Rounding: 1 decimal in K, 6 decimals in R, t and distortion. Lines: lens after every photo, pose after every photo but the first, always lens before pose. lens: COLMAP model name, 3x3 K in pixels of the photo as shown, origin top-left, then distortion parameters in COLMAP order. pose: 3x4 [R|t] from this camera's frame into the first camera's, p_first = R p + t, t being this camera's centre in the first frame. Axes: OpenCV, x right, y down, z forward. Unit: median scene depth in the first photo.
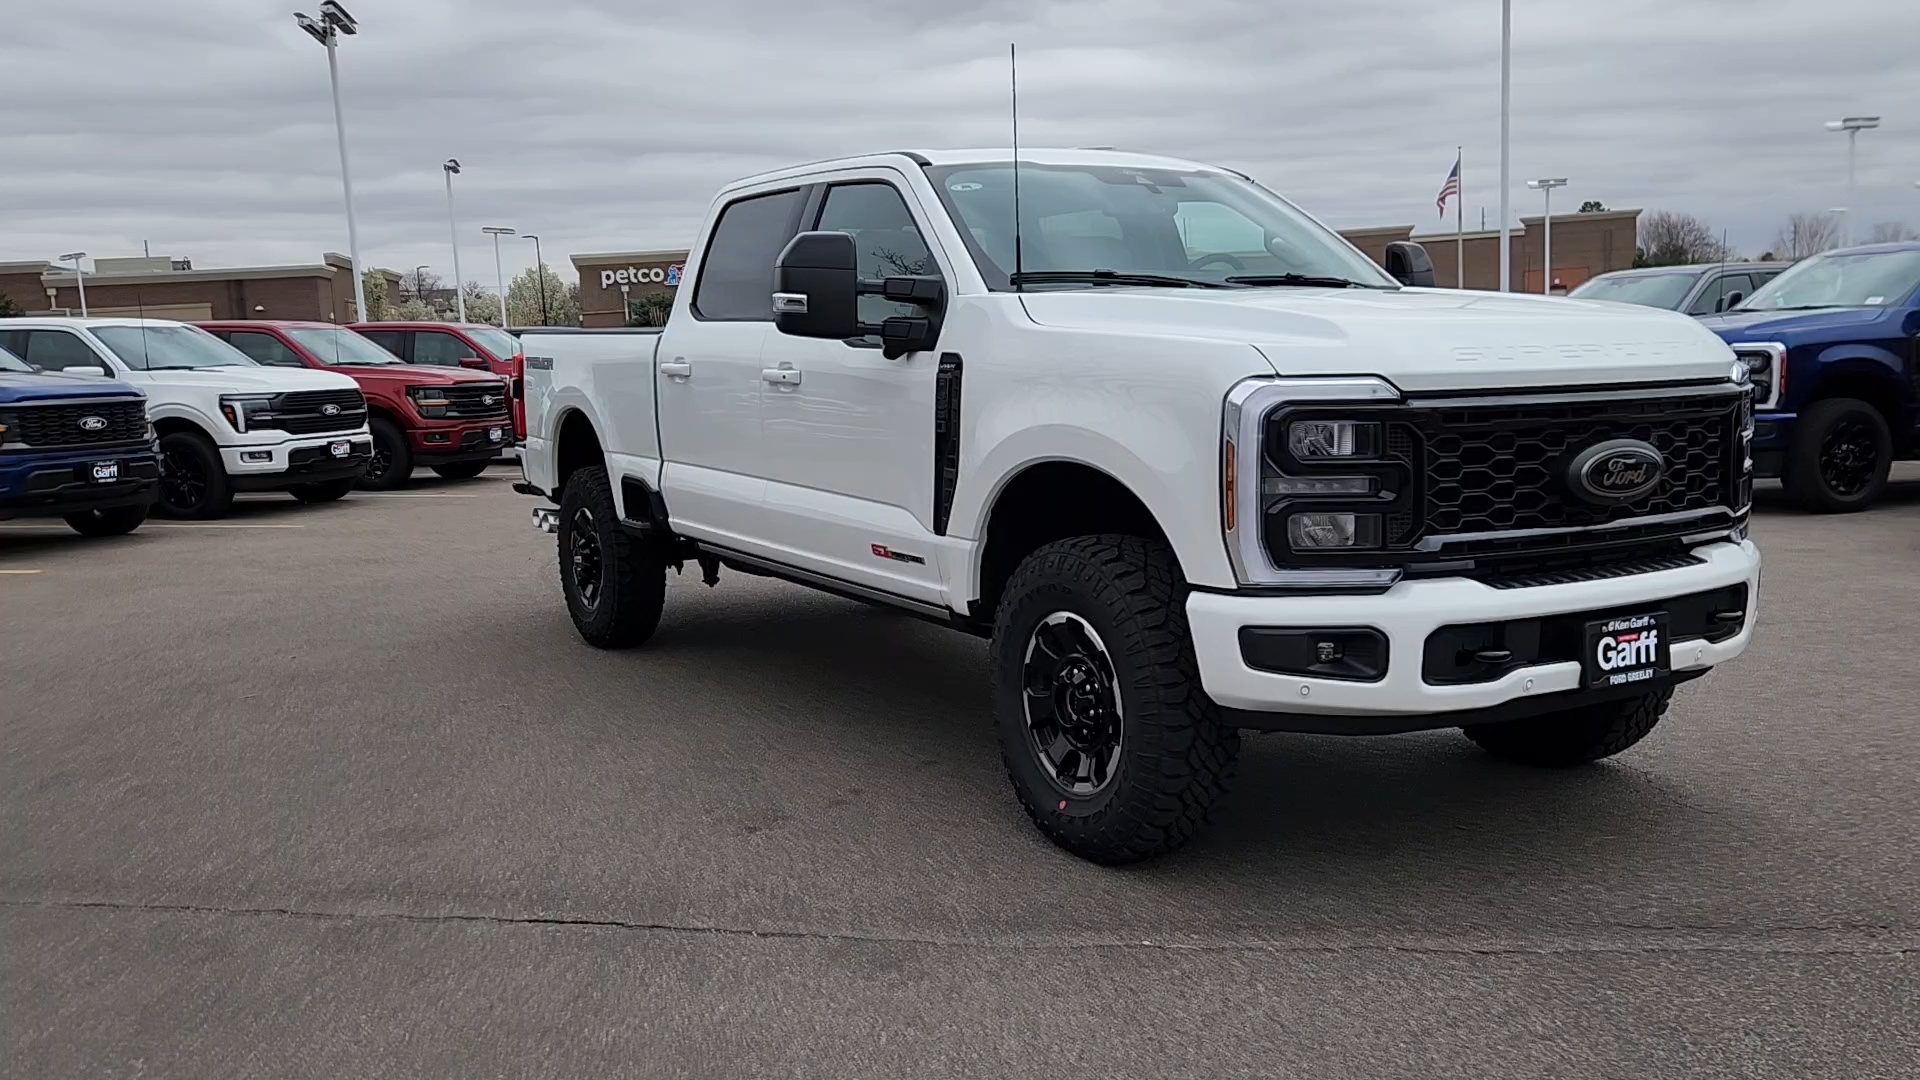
lens RADIAL K [[1628.6, 0, 949.5], [0, 1628.6, 546.0], [0, 0, 1]] dist [0.040855, -0.028858]
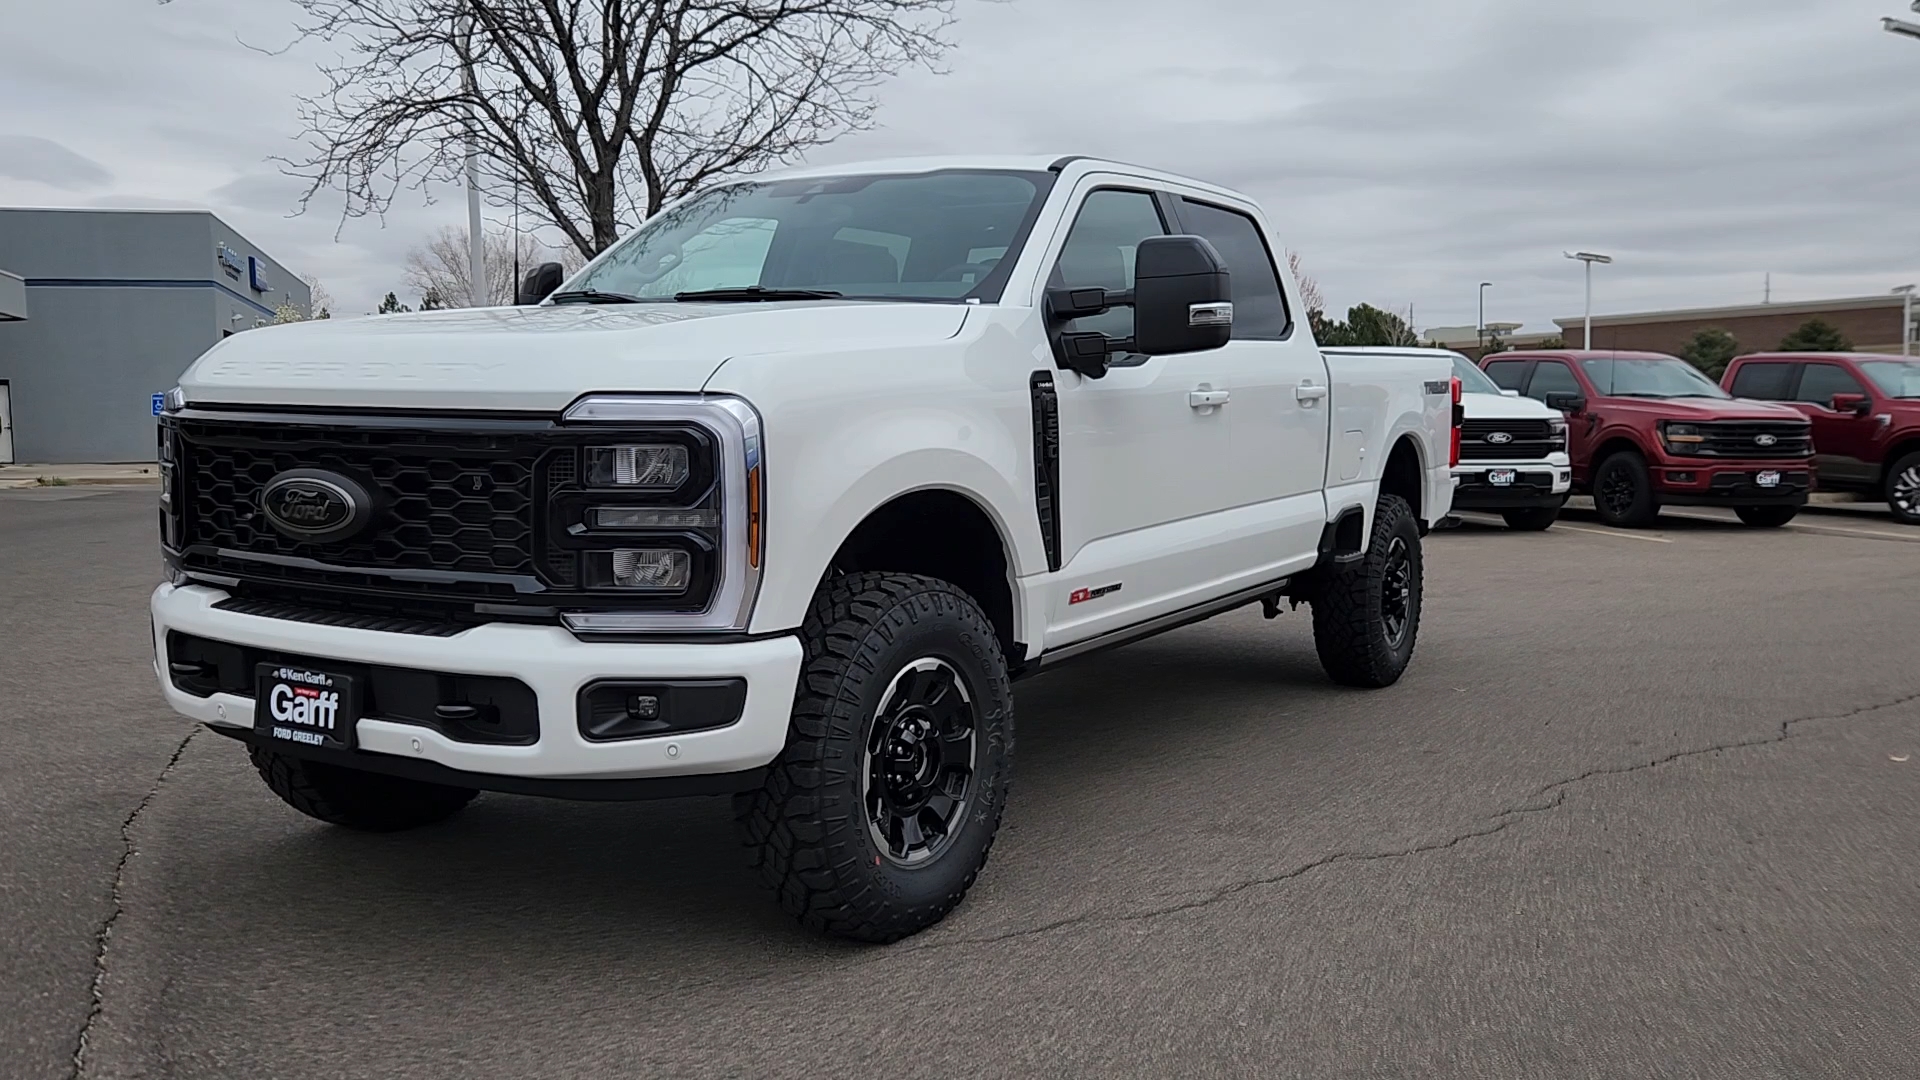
lens RADIAL K [[1628.6, 0, 941.3], [0, 1628.6, 542.5], [0, 0, 1]] dist [0.040855, -0.028858]
pose [[0.469067, 0.109405, -0.876360, 1.200921], [-0.128427, 0.990199, 0.054877, -0.105113], [0.873775, 0.086808, 0.478521, 0.774211]]
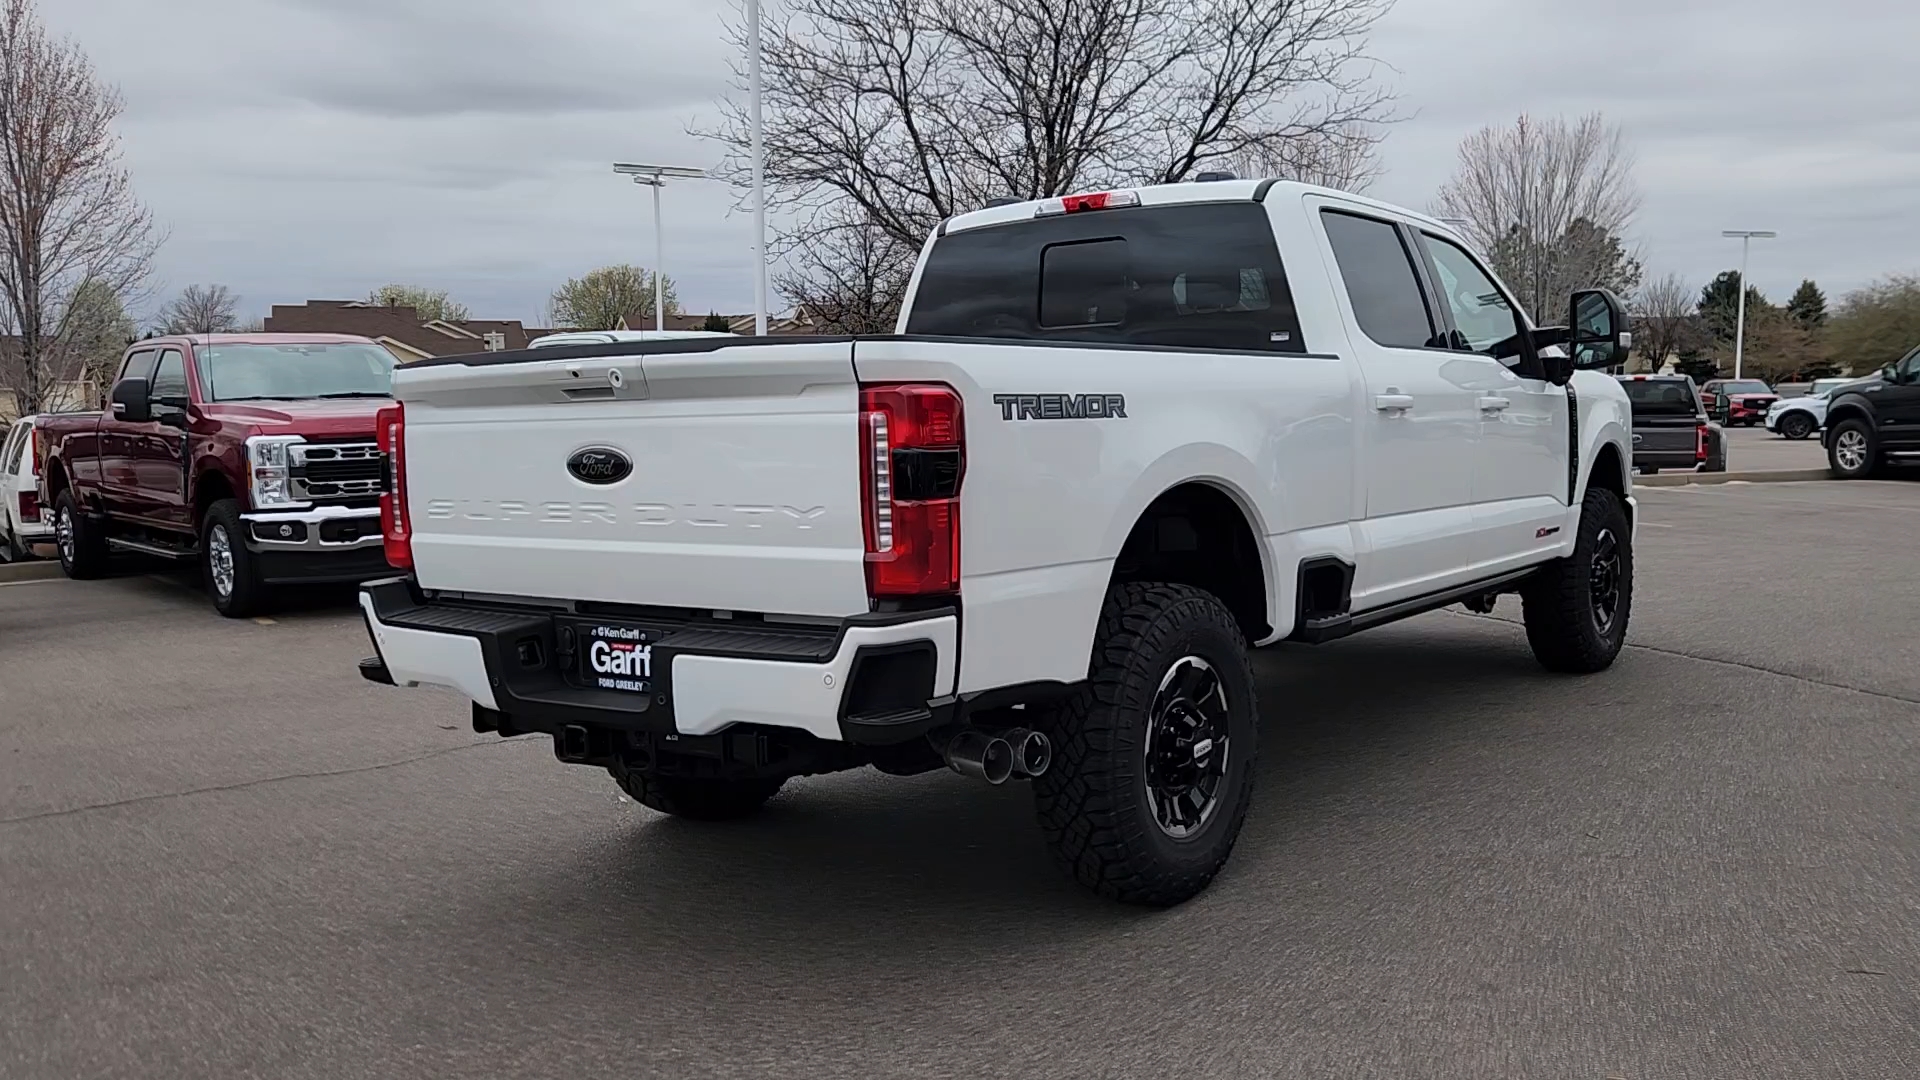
lens RADIAL K [[1628.6, 0, 954.6], [0, 1628.6, 536.6], [0, 0, 1]] dist [0.040855, -0.028858]
pose [[-0.388161, -0.042725, 0.920601, -1.235596], [0.150214, 0.982633, 0.108940, -0.240024], [-0.909267, 0.180574, -0.375002, 2.219181]]
